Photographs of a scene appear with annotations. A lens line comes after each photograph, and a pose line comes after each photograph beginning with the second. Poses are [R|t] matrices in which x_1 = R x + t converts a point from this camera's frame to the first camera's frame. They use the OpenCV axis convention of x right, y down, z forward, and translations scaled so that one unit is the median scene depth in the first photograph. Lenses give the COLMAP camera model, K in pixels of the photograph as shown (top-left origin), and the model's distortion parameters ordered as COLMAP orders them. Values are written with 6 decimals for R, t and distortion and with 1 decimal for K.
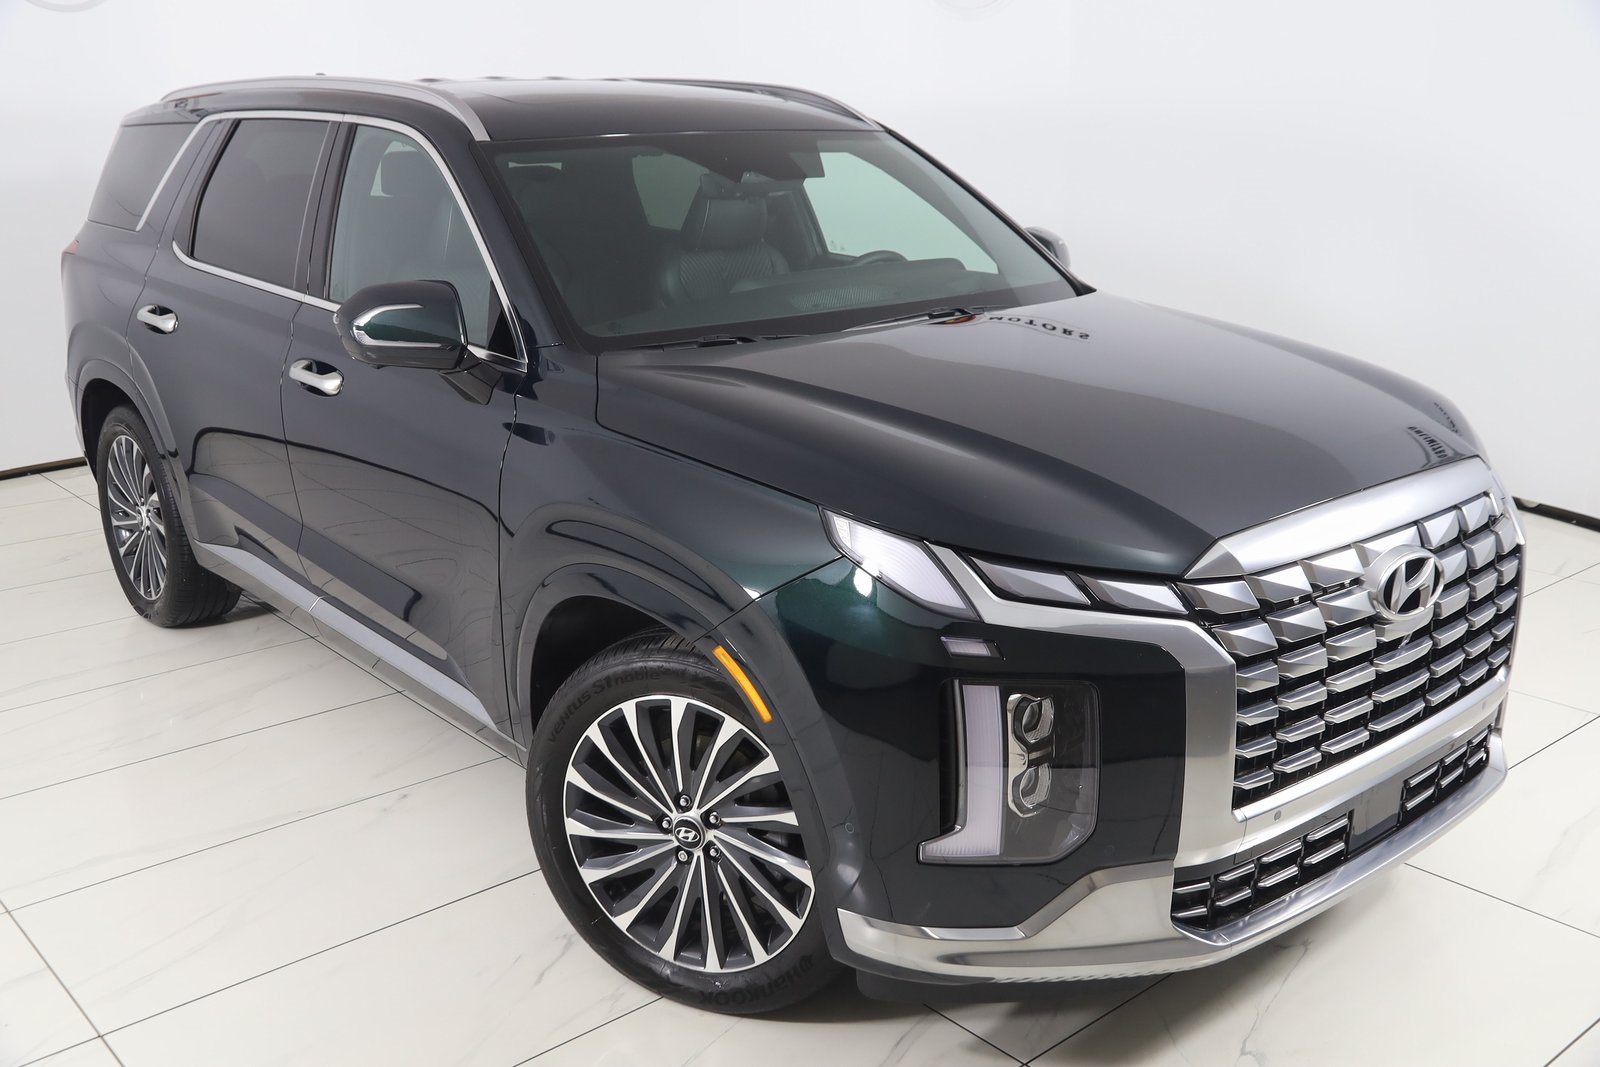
lens RADIAL K [[1473.2, 0, 770.1], [0, 1473.2, 531.1], [0, 0, 1]] dist [-0.002617, 0.009908]
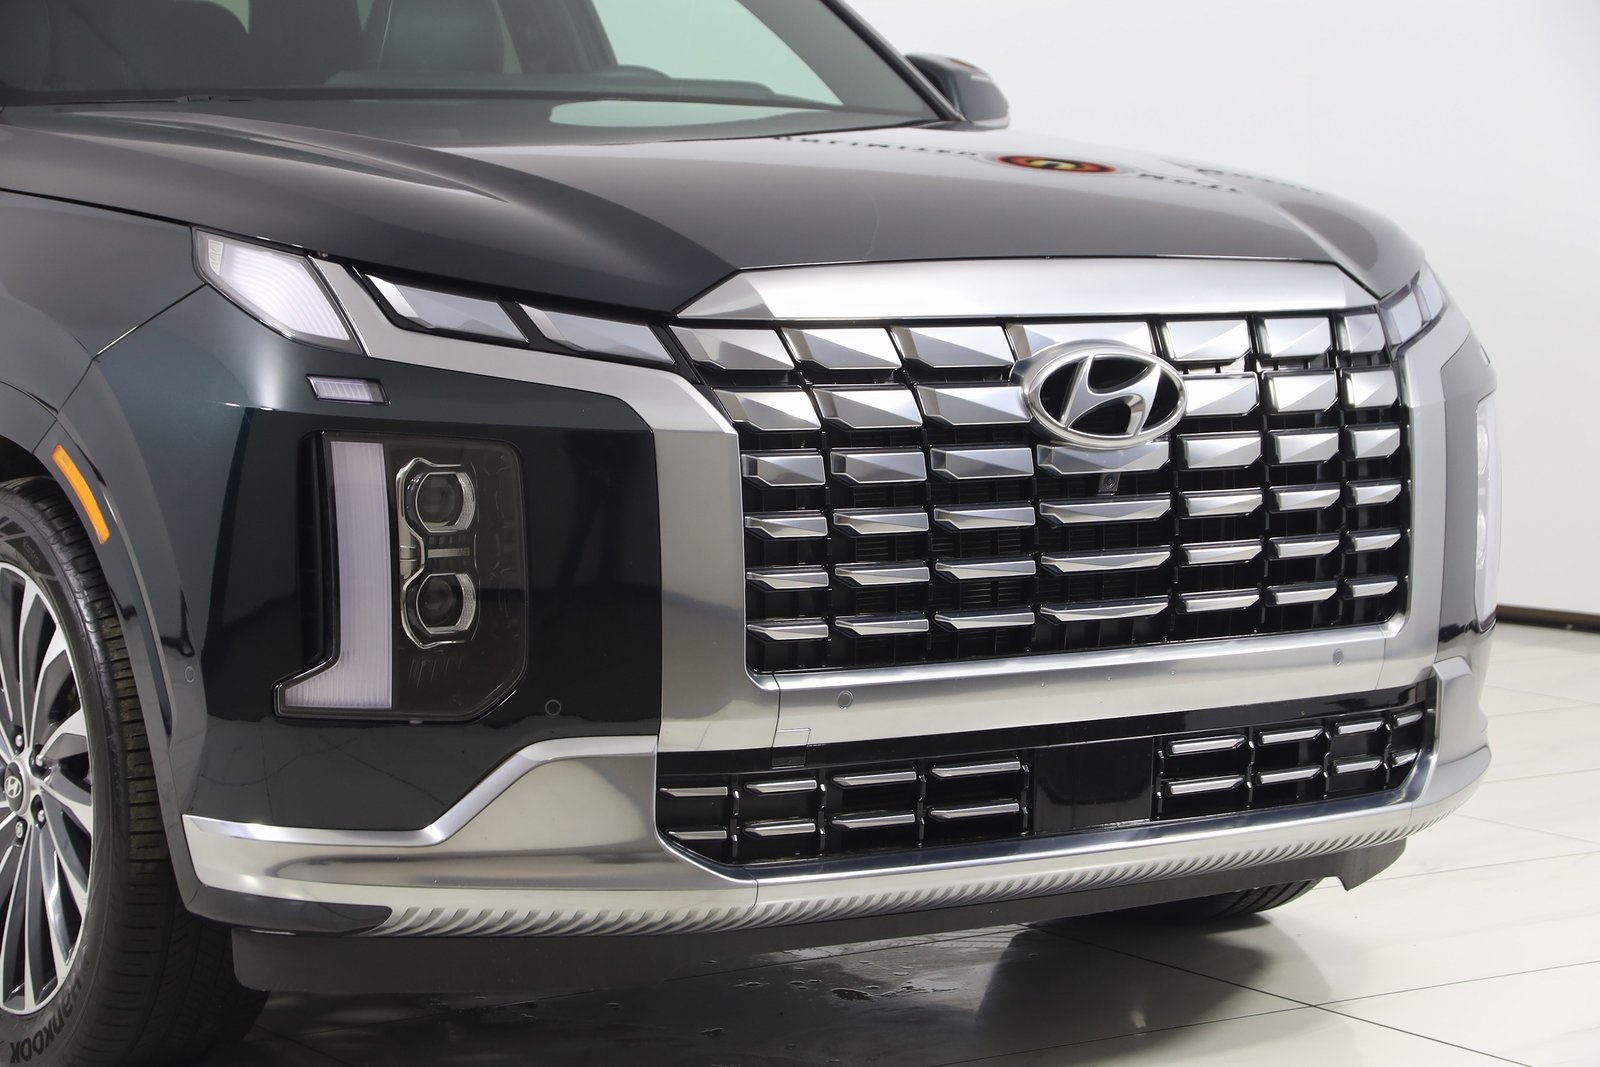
lens RADIAL K [[3428.3, 0, 803.1], [0, 3428.3, 536.6], [0, 0, 1]] dist [0.121207, 0.000000]
pose [[0.994381, 0.026148, -0.102578, 0.468804], [-0.044149, 0.983155, -0.177361, 0.384606], [0.096212, 0.180893, 0.978785, -0.511828]]
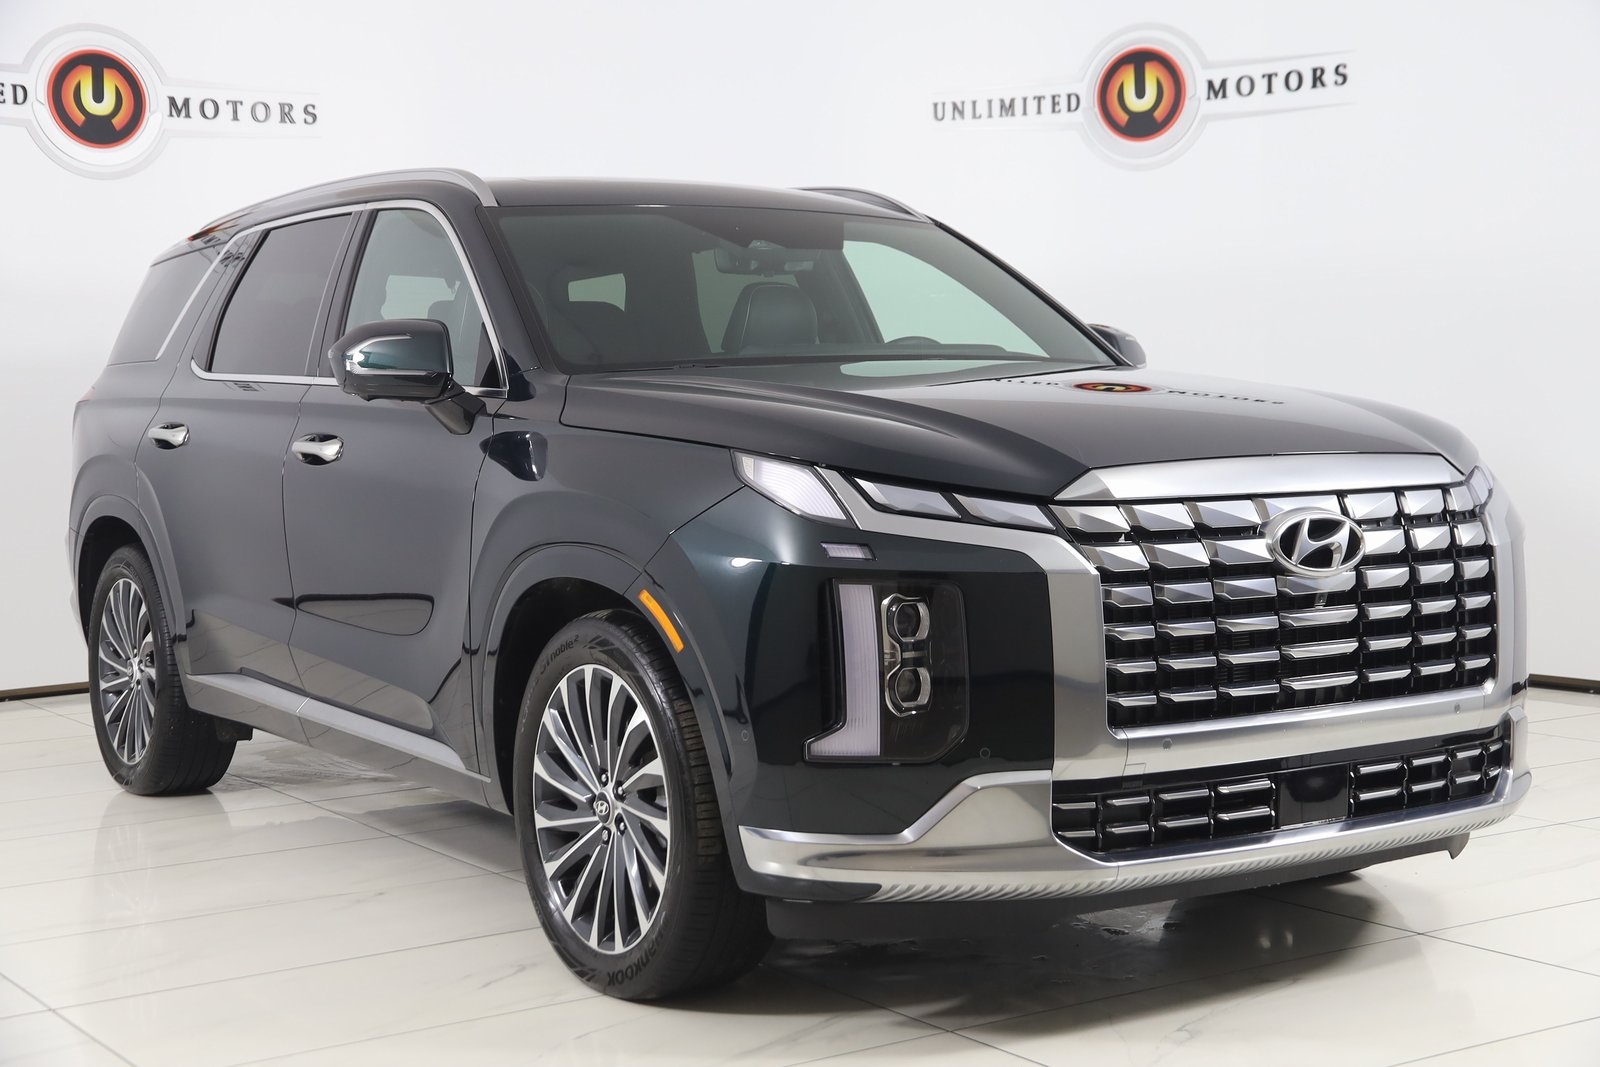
lens RADIAL K [[2179.2, 0, 774.0], [0, 2179.2, 529.9], [0, 0, 1]] dist [0.032660, 0.000000]
pose [[0.992138, -0.000137, -0.125145, 0.255695], [-0.027353, 0.975583, -0.217922, 0.375339], [0.122119, 0.219632, 0.967909, -0.520815]]
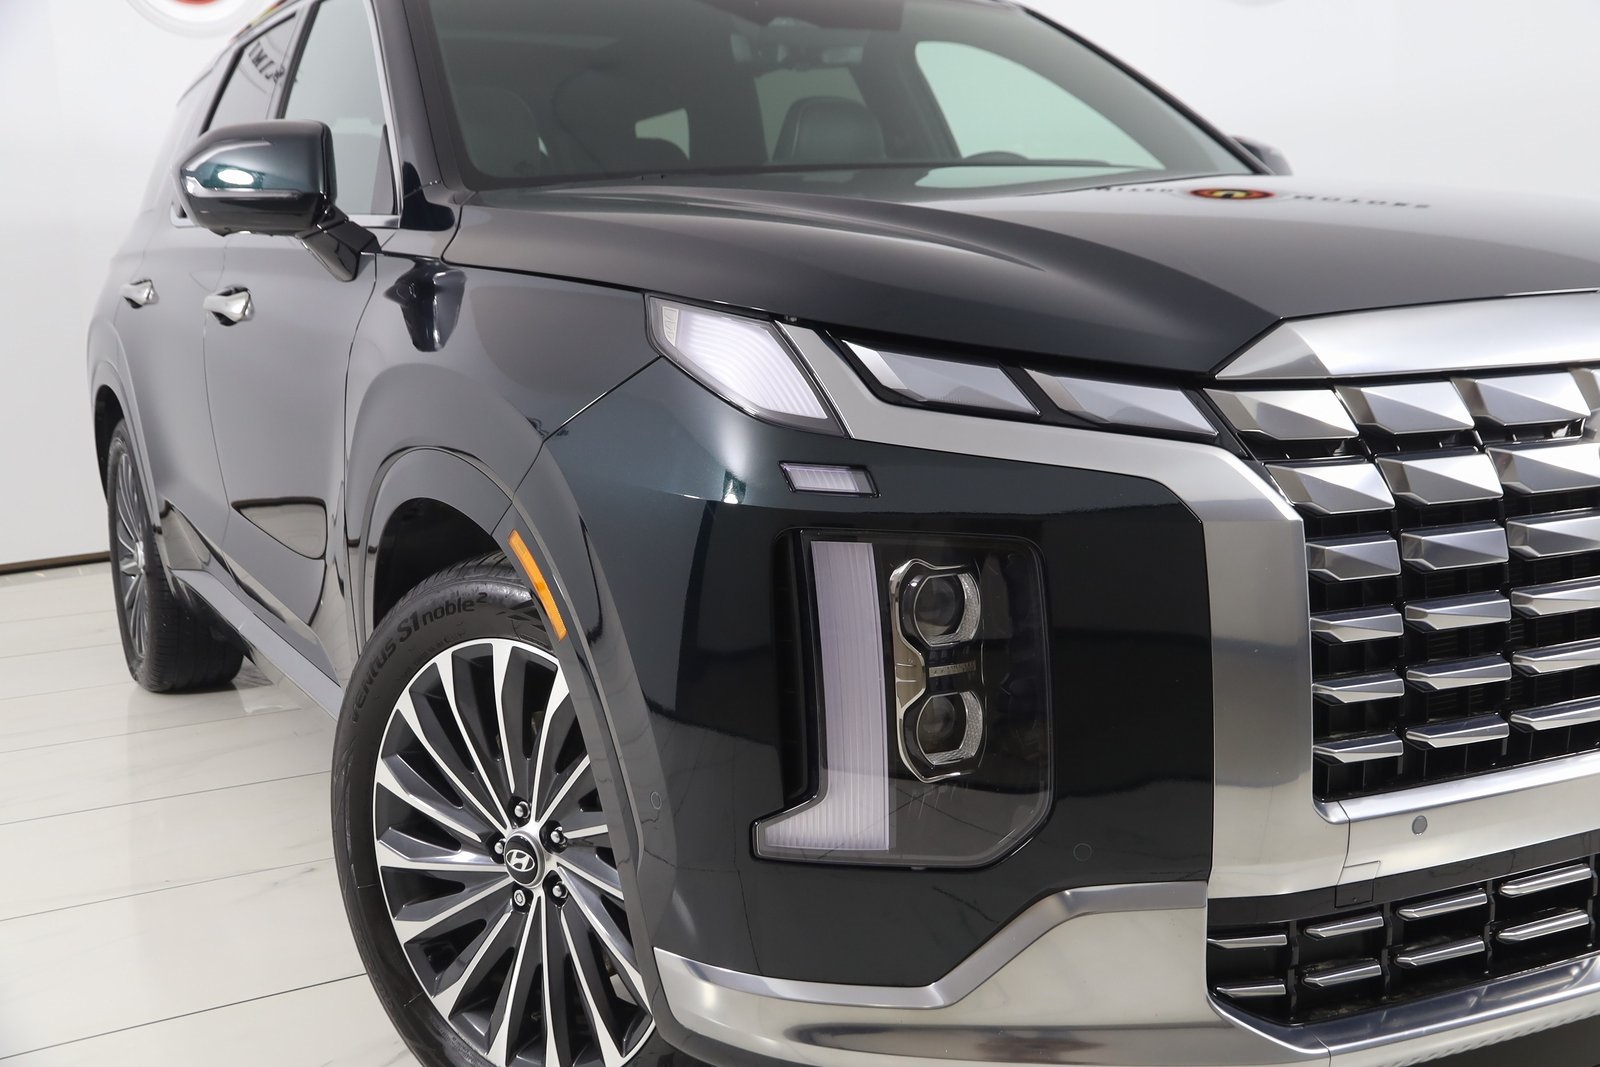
lens RADIAL K [[1712.7, 0, 796.2], [0, 1712.7, 531.2], [0, 0, 1]] dist [0.021441, 0.000000]
pose [[0.979957, 0.009063, -0.199003, 0.234567], [-0.034486, 0.991600, -0.124661, 0.167112], [0.196201, 0.129025, 0.972038, 0.295044]]
